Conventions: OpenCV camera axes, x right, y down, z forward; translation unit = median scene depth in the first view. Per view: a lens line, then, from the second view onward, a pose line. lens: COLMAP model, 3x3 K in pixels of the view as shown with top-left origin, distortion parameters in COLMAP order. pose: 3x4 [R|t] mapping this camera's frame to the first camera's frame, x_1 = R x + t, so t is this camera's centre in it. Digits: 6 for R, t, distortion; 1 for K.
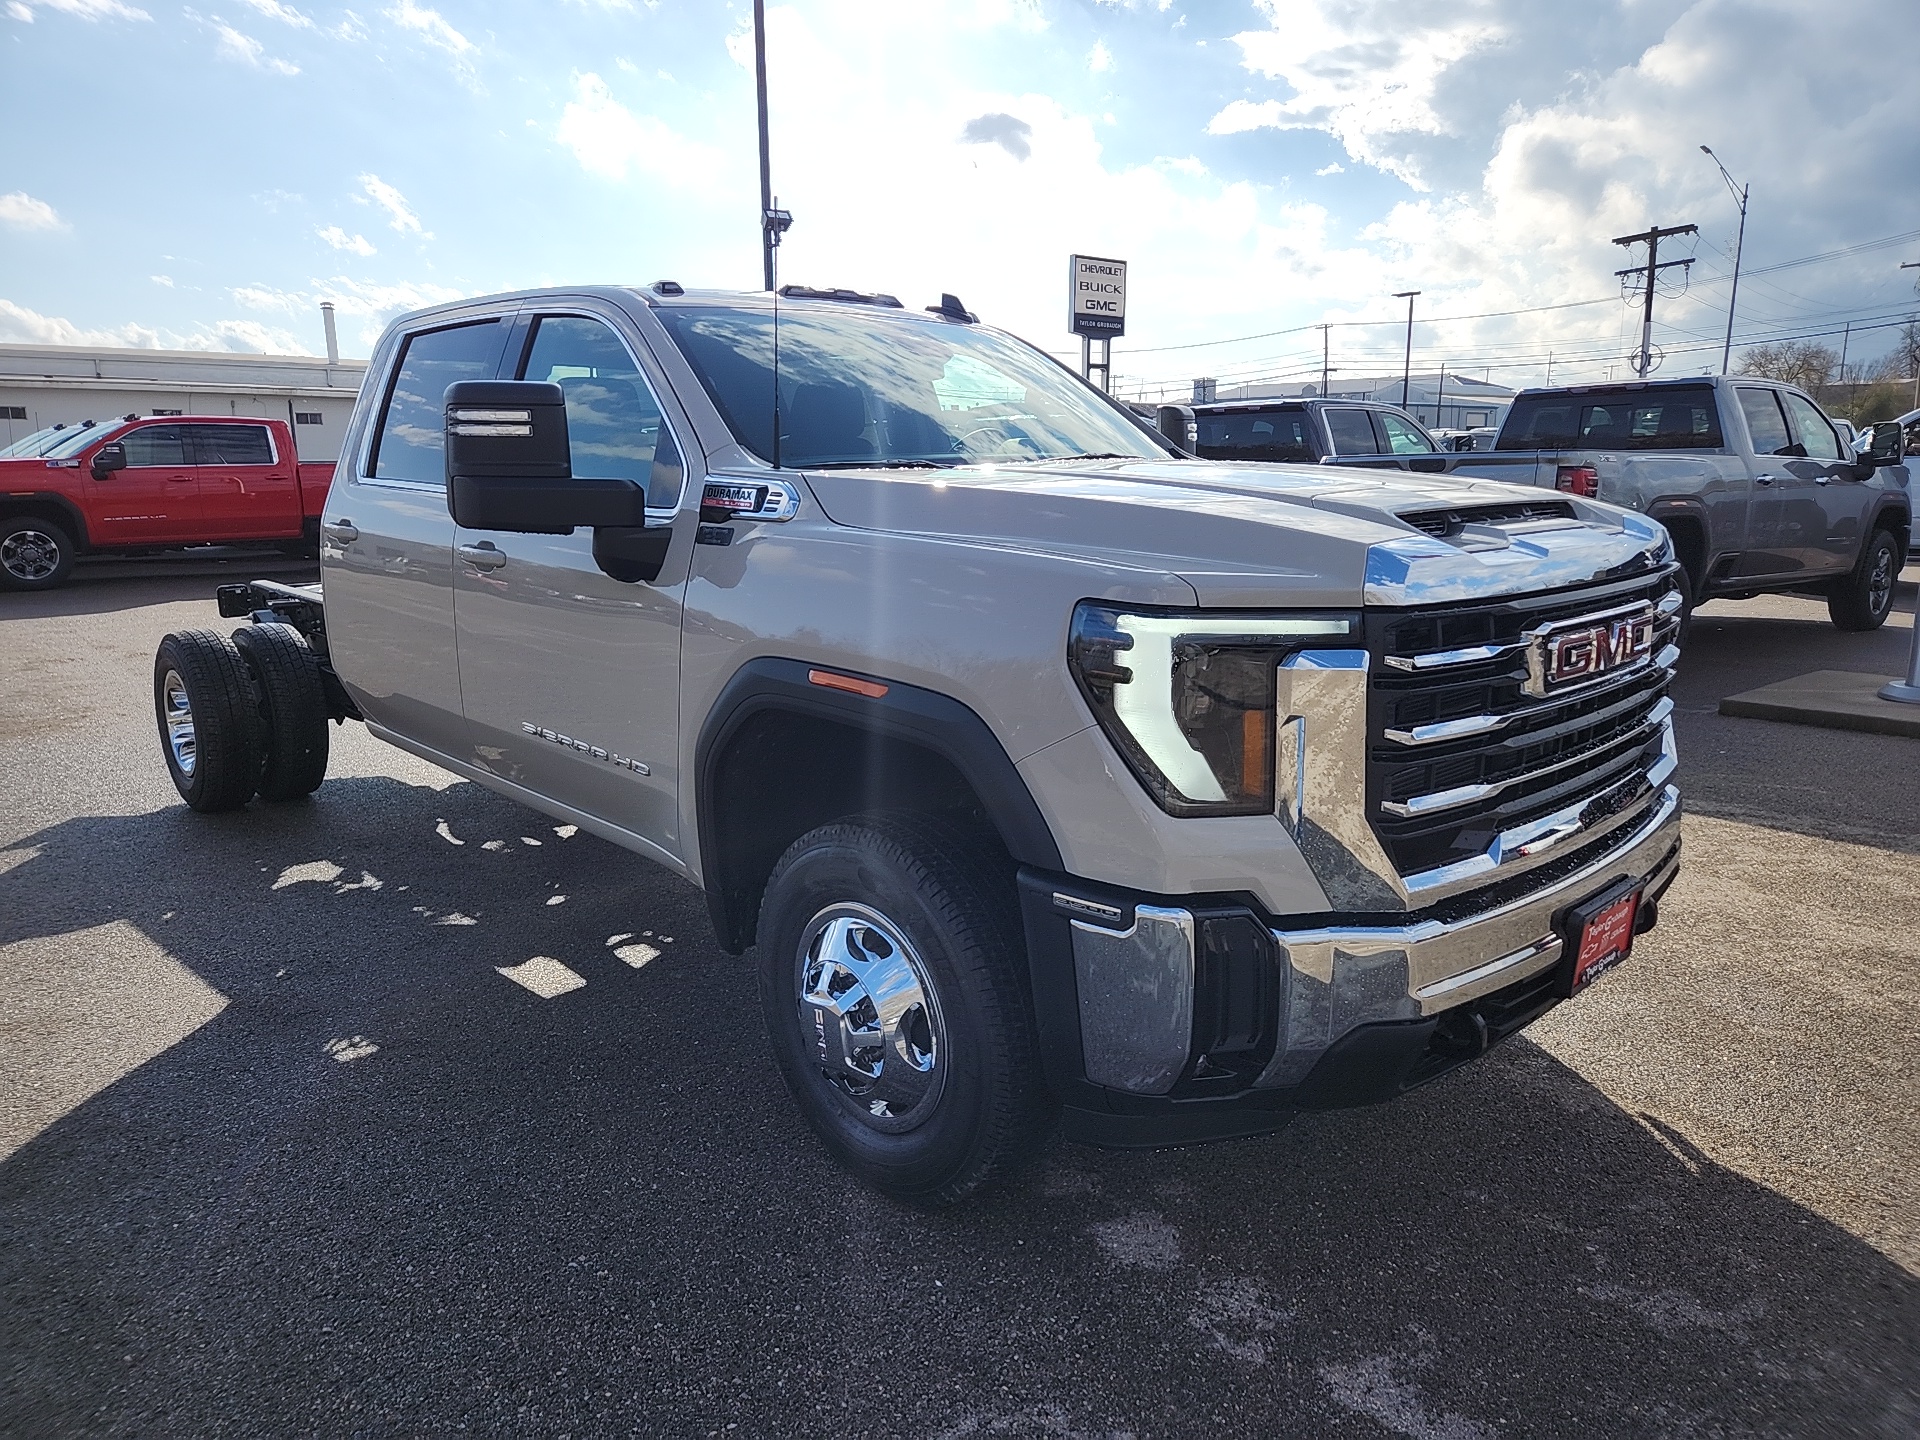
lens RADIAL K [[1308.1, 0, 950.7], [0, 1308.1, 701.0], [0, 0, 1]] dist [0.036583, 0.002421]
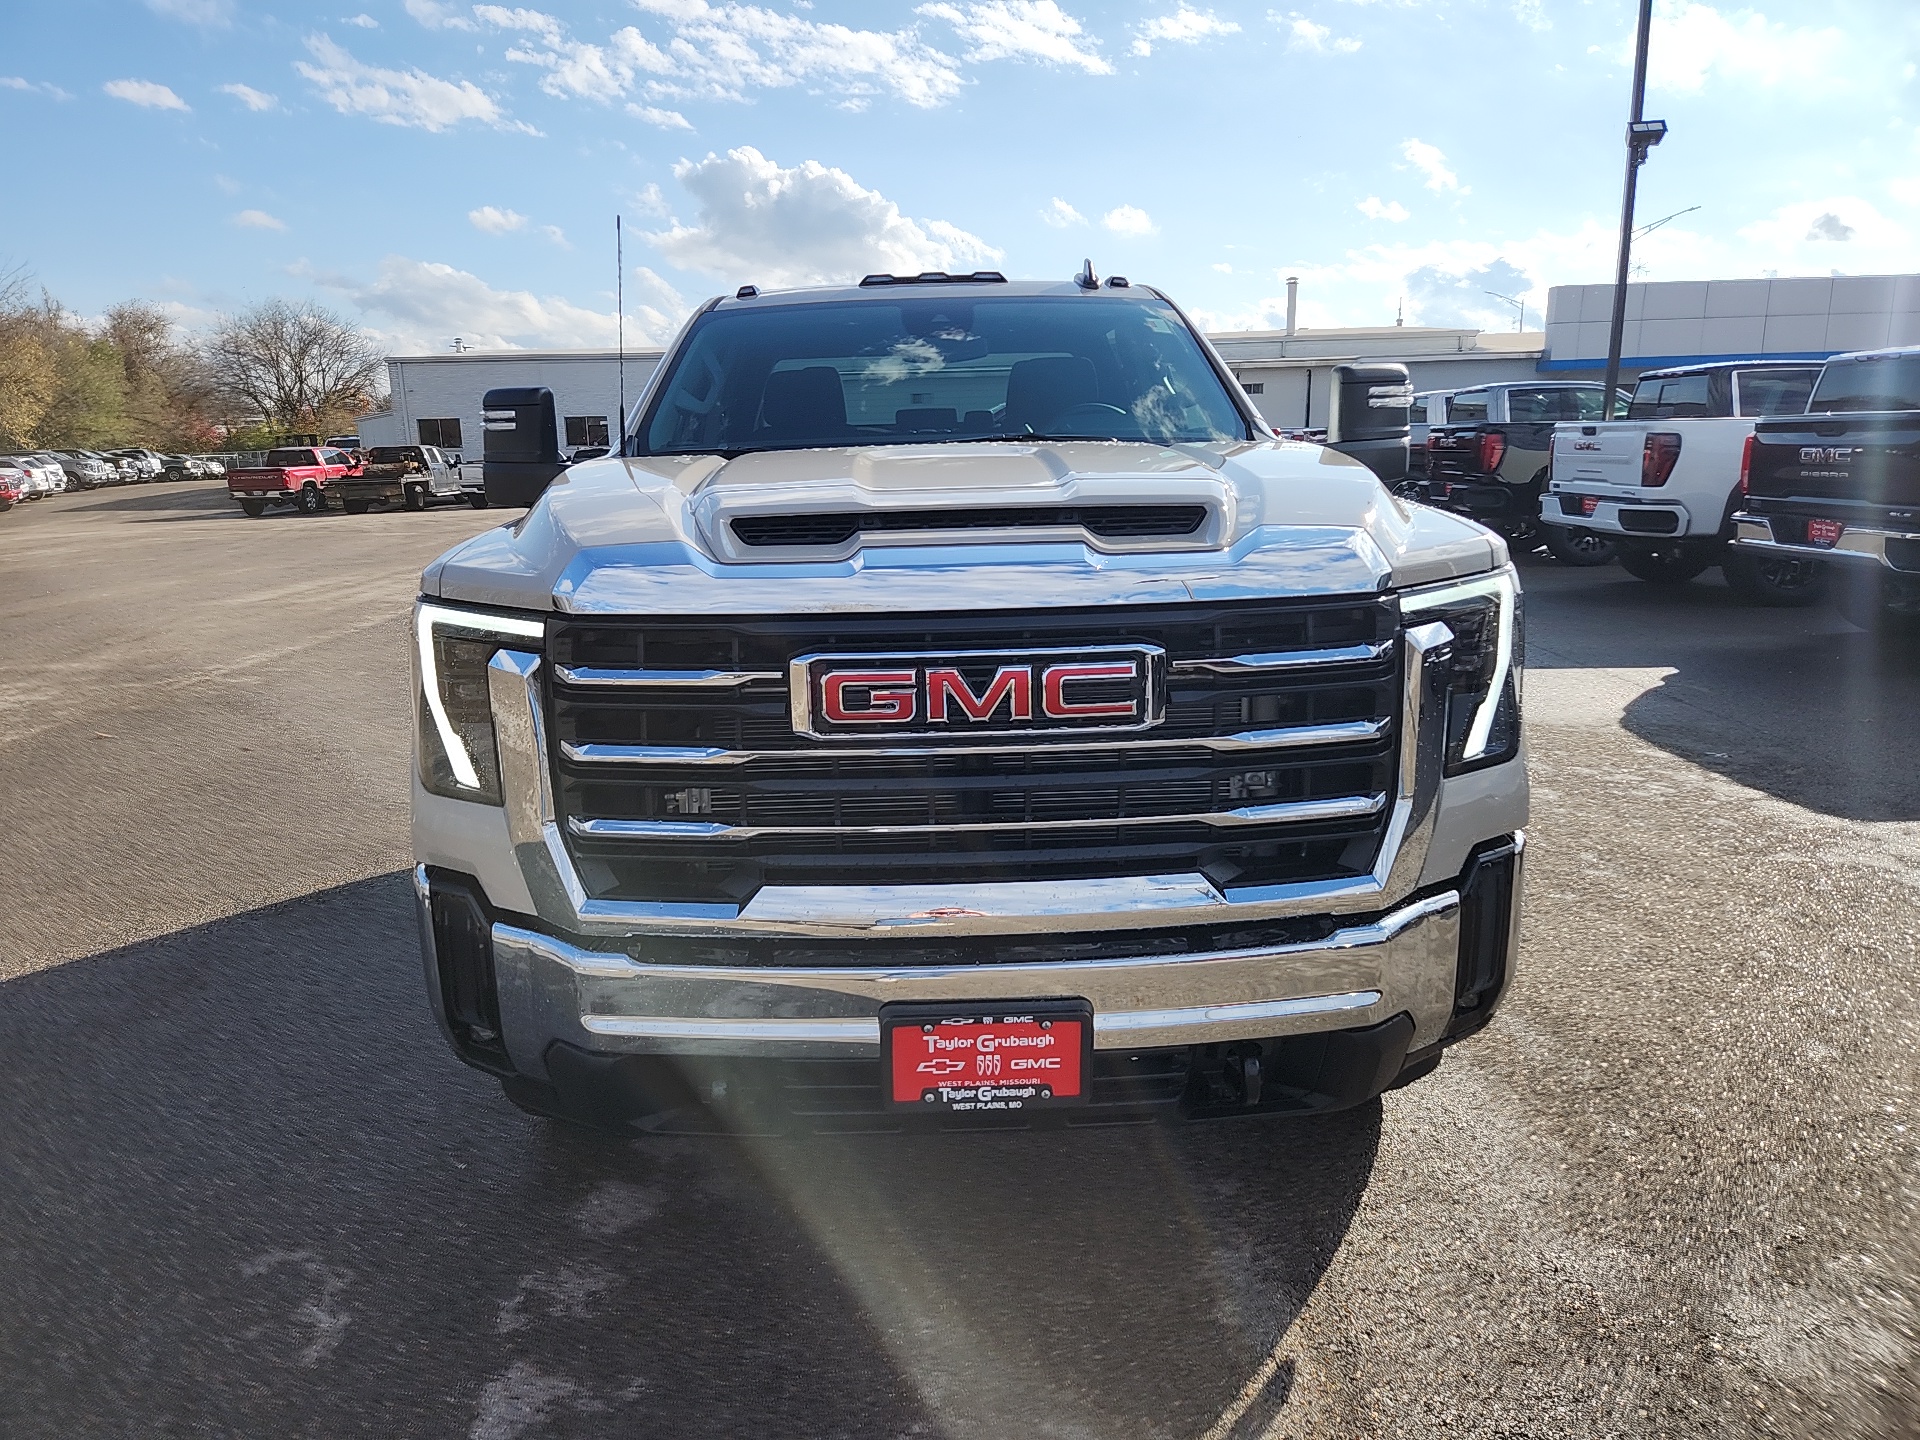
lens RADIAL K [[1337.7, 0, 960.0], [0, 1337.7, 720.0], [0, 0, 1]] dist [0.068492, -0.056786]
pose [[0.727949, 0.132535, -0.672700, 0.928602], [-0.108502, 0.991044, 0.077841, -0.078308], [0.676992, 0.016325, 0.735810, 0.365177]]
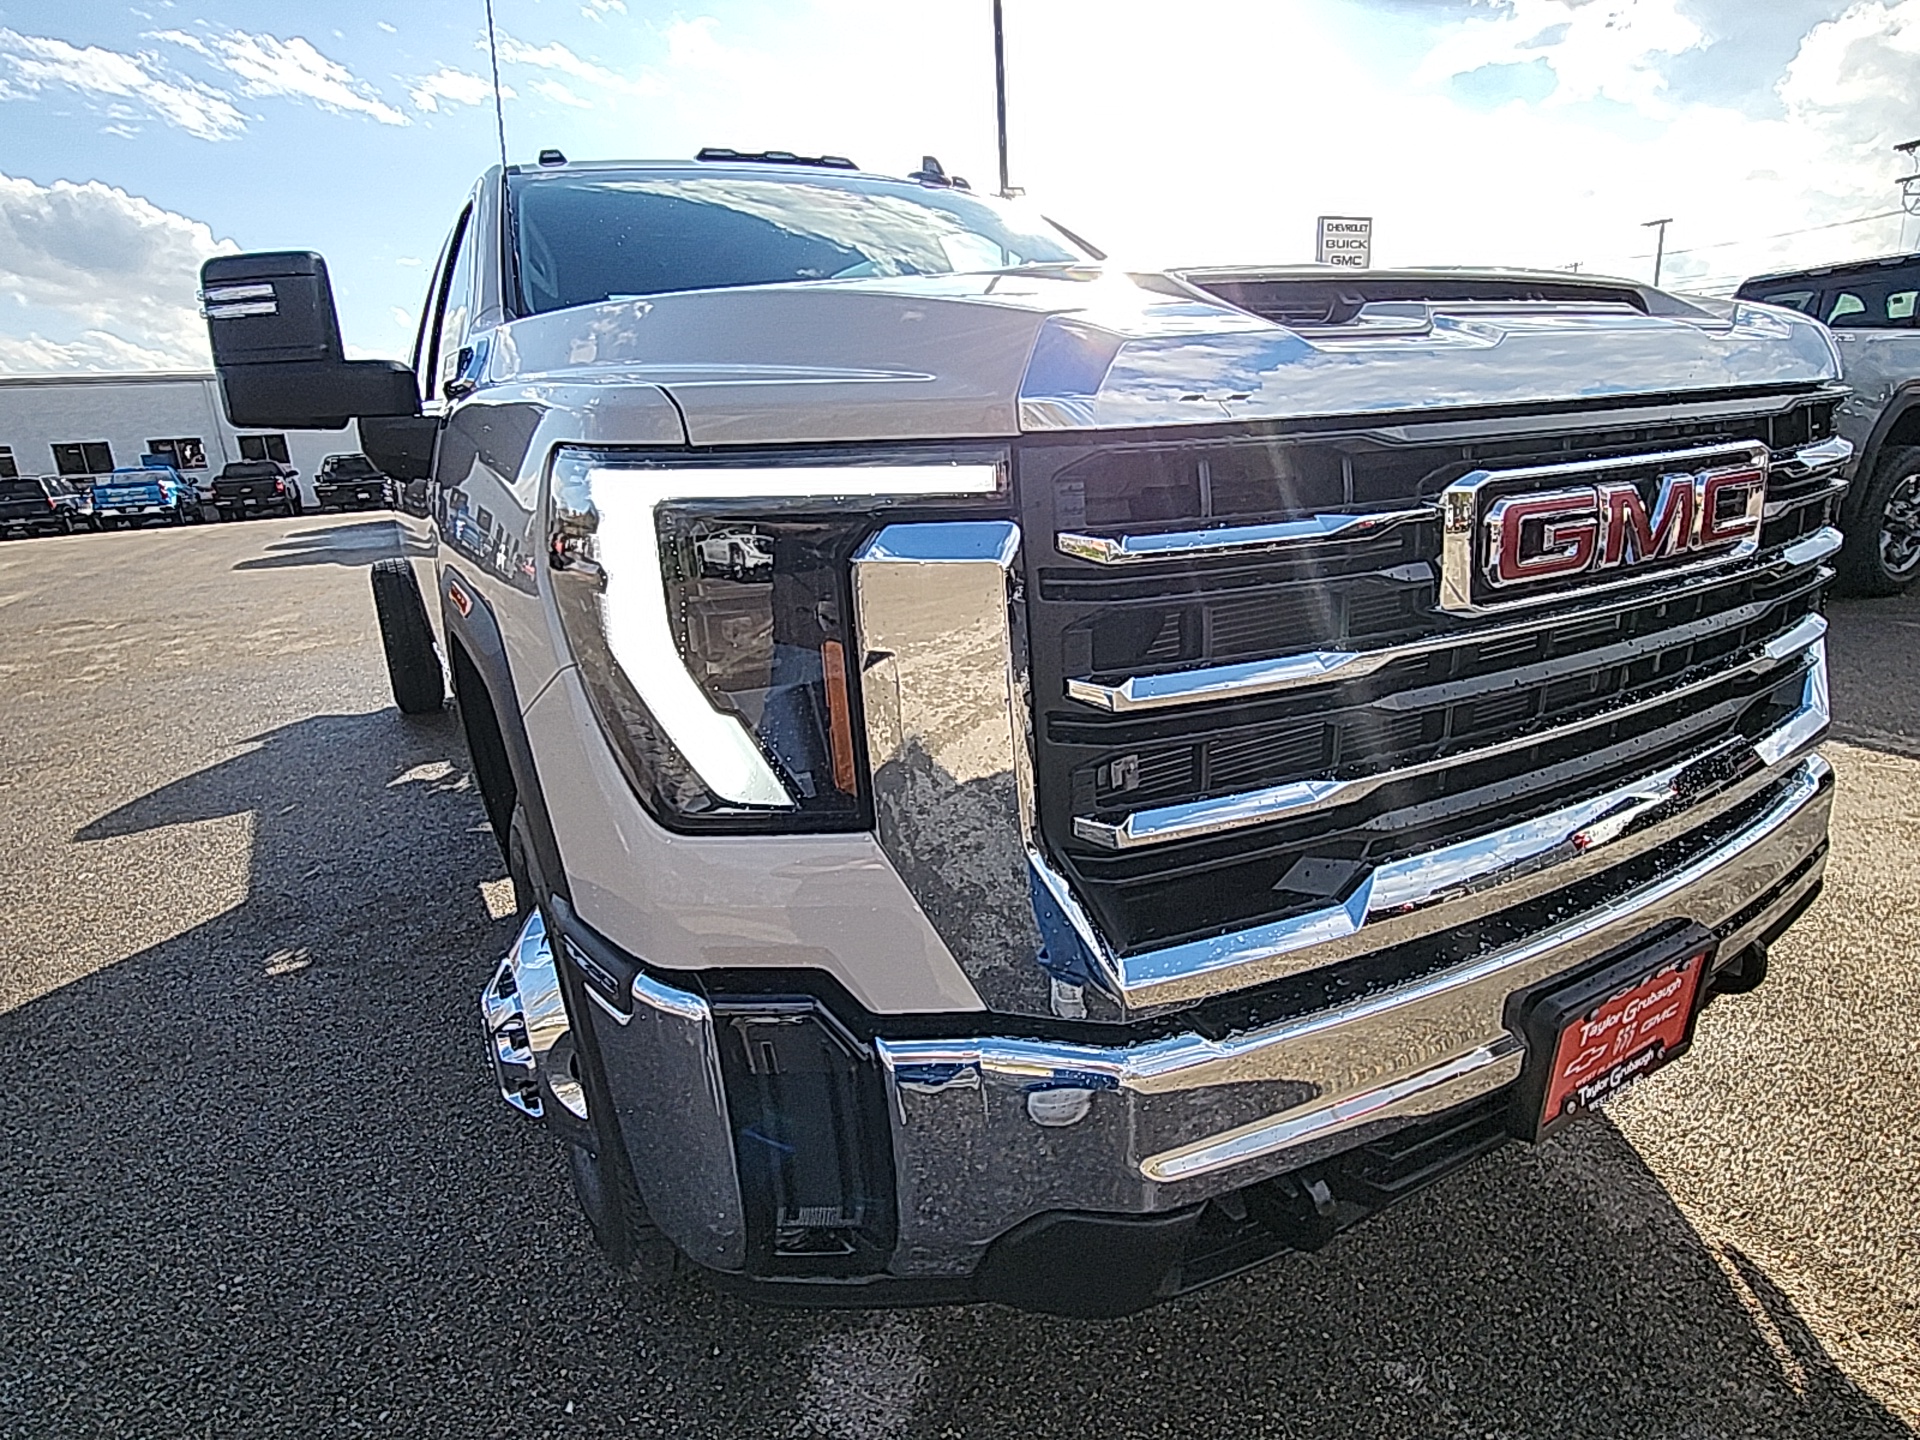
lens RADIAL K [[1032.6, 0, 951.3], [0, 1032.6, 700.9], [0, 0, 1]] dist [0.004342, -0.000365]
pose [[0.965528, 0.019687, -0.259553, 0.302997], [0.001318, 0.996753, 0.080507, -0.002296], [0.260295, -0.078074, 0.962367, 0.465179]]
